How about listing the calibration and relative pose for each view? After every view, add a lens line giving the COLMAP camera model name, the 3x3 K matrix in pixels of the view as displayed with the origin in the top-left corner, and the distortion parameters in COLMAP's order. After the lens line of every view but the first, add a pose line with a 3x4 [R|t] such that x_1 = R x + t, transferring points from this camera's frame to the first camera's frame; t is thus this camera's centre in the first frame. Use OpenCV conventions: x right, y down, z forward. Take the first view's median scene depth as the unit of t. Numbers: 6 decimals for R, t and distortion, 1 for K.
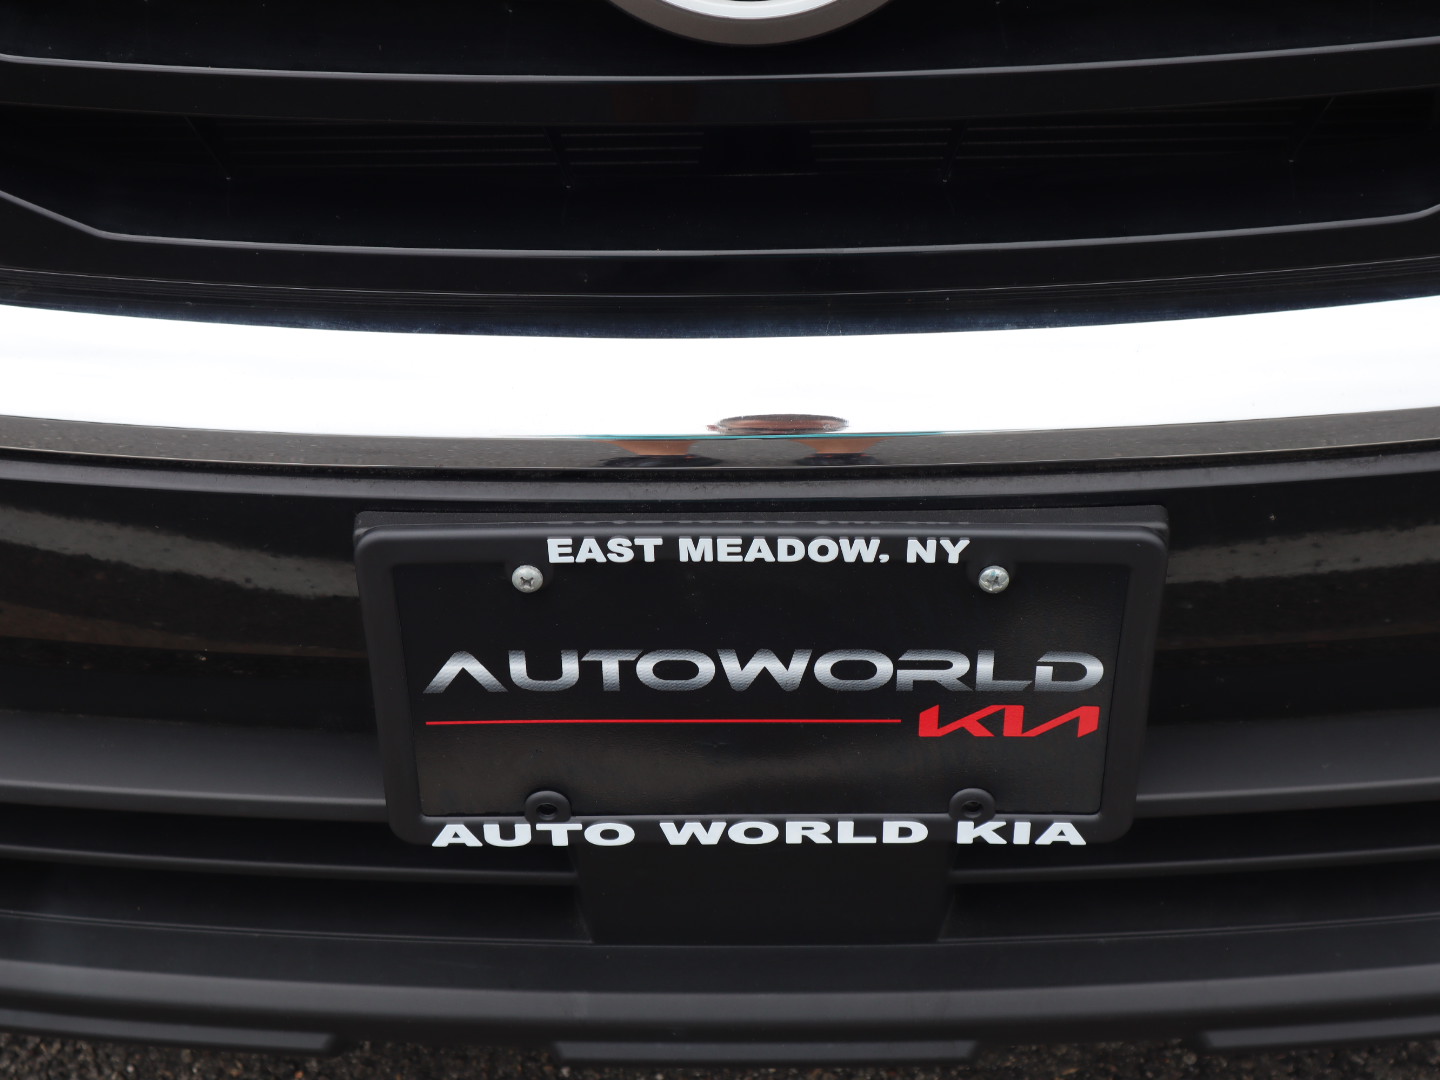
lens RADIAL K [[2127.6, 0, 718.3], [0, 2127.6, 539.9], [0, 0, 1]] dist [0.005068, 0.037617]
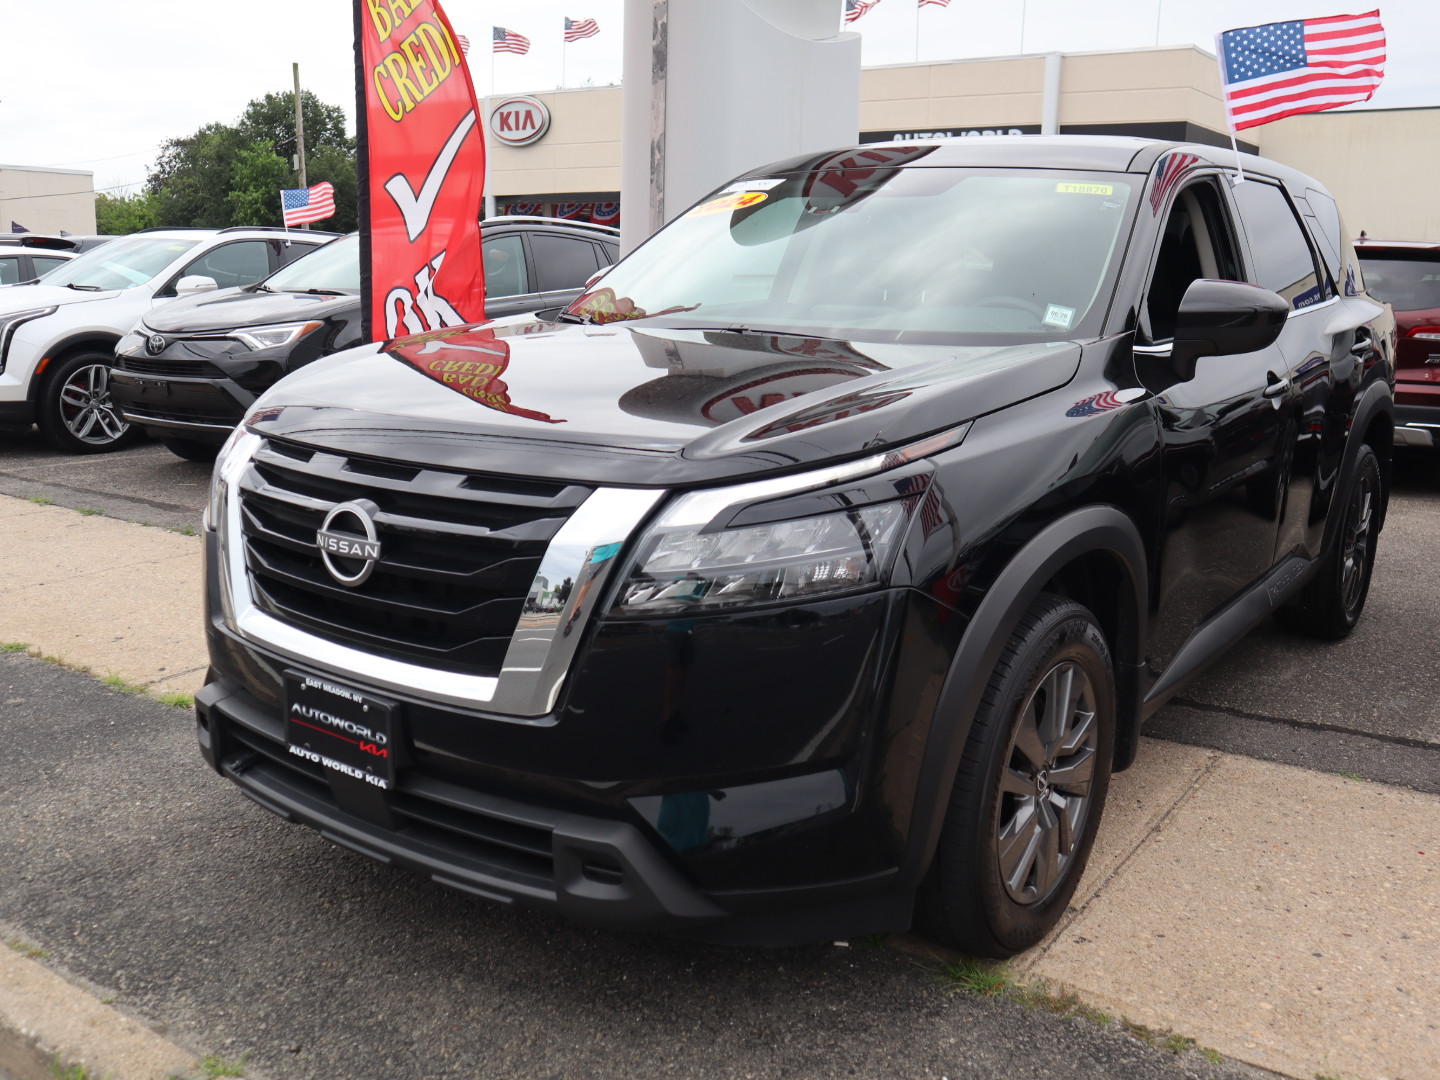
lens RADIAL K [[1402.9, 0, 722.0], [0, 1402.9, 537.4], [0, 0, 1]] dist [-0.065068, -0.000583]
pose [[0.802909, 0.154386, -0.575762, 2.324805], [-0.365917, 0.890135, -0.271595, 0.217358], [0.470576, 0.428747, 0.771190, -1.074273]]
